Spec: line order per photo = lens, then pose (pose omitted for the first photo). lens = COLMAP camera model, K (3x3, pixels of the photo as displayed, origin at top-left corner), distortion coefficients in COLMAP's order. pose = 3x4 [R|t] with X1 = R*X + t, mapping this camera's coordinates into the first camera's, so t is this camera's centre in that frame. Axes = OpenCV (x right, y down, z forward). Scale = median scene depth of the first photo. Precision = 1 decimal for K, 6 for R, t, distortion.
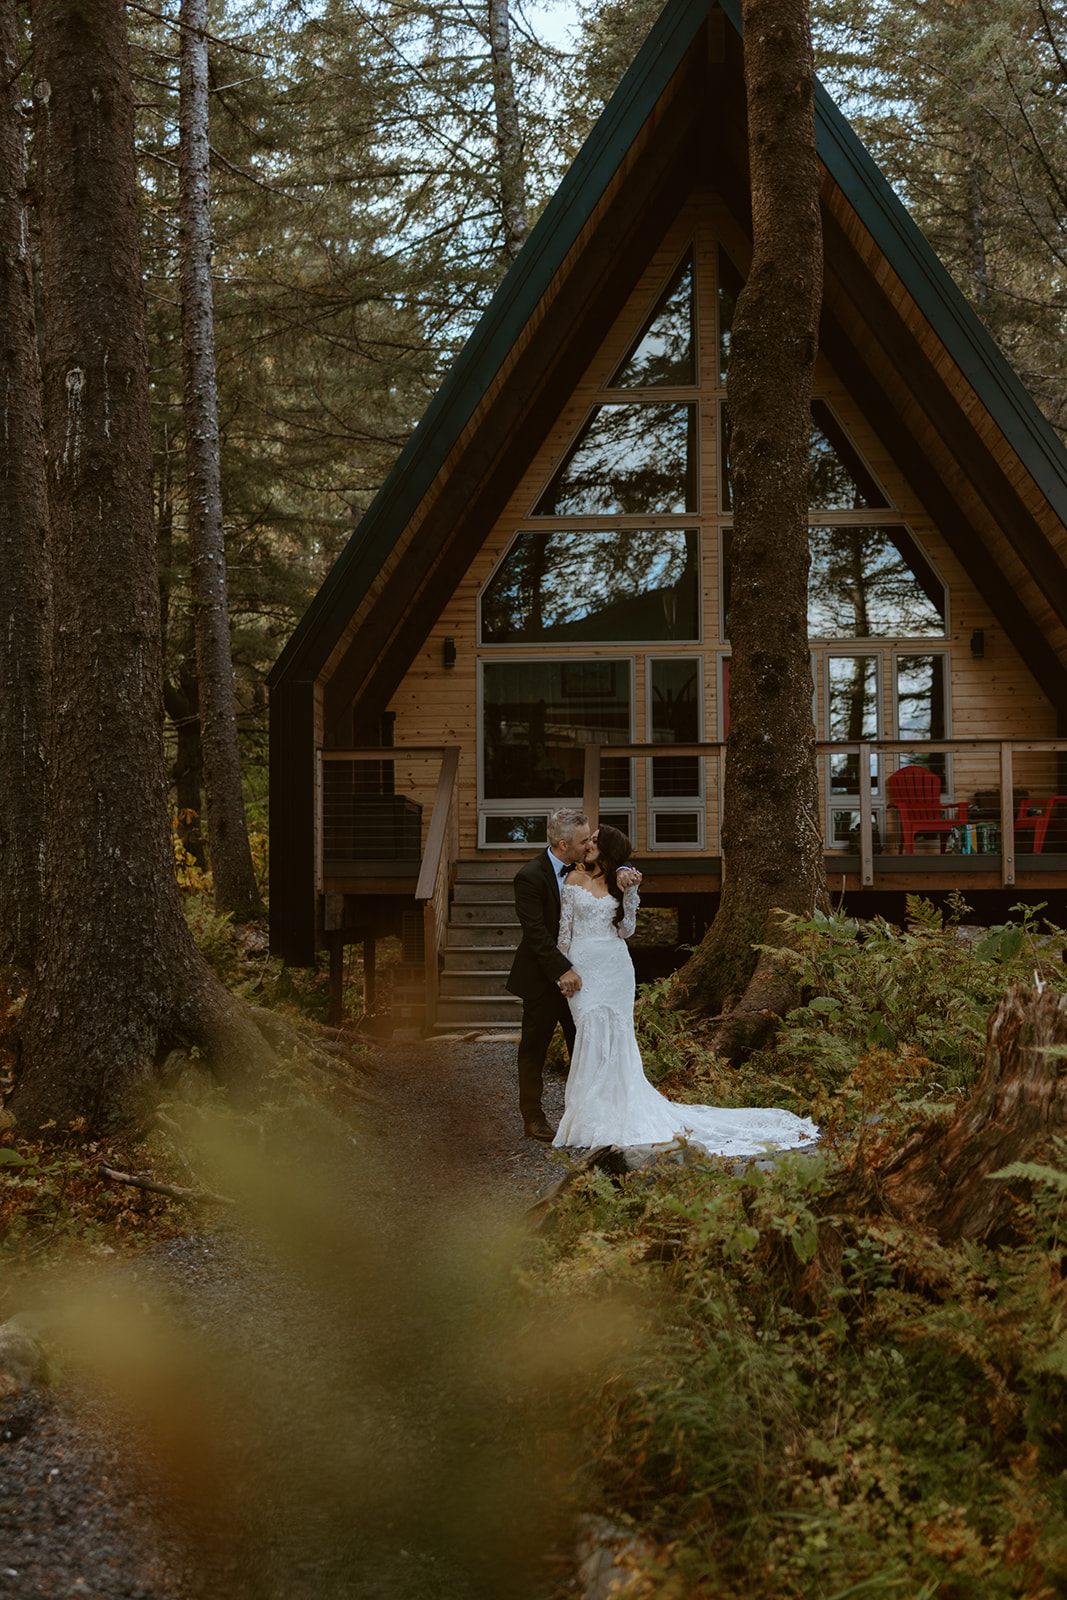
lens RADIAL K [[1601.4, 0, 533.5], [0, 1601.4, 800.0], [0, 0, 1]] dist [-0.001099, 0.000875]
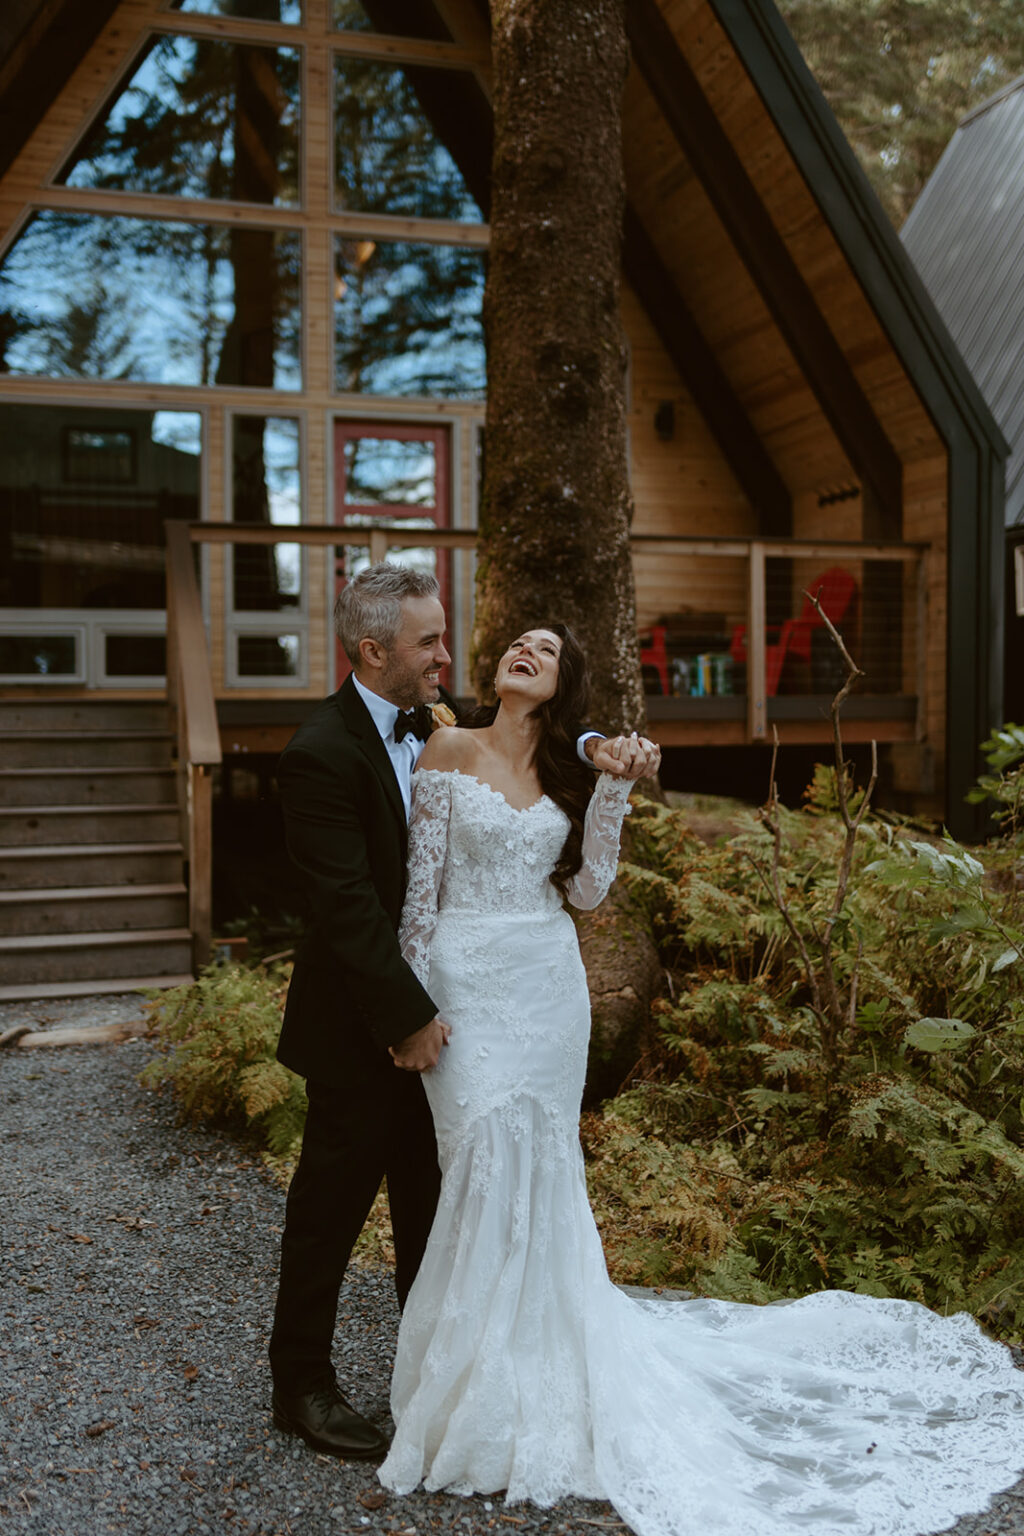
lens RADIAL K [[1542.7, 0, 511.9], [0, 1542.7, 682.8], [0, 0, 1]] dist [0.020025, 0.010421]
pose [[0.939358, 0.008826, 0.342824, -0.047873], [-0.017670, 0.999587, 0.022683, 0.013509], [-0.342483, -0.027365, 0.939126, 0.377155]]
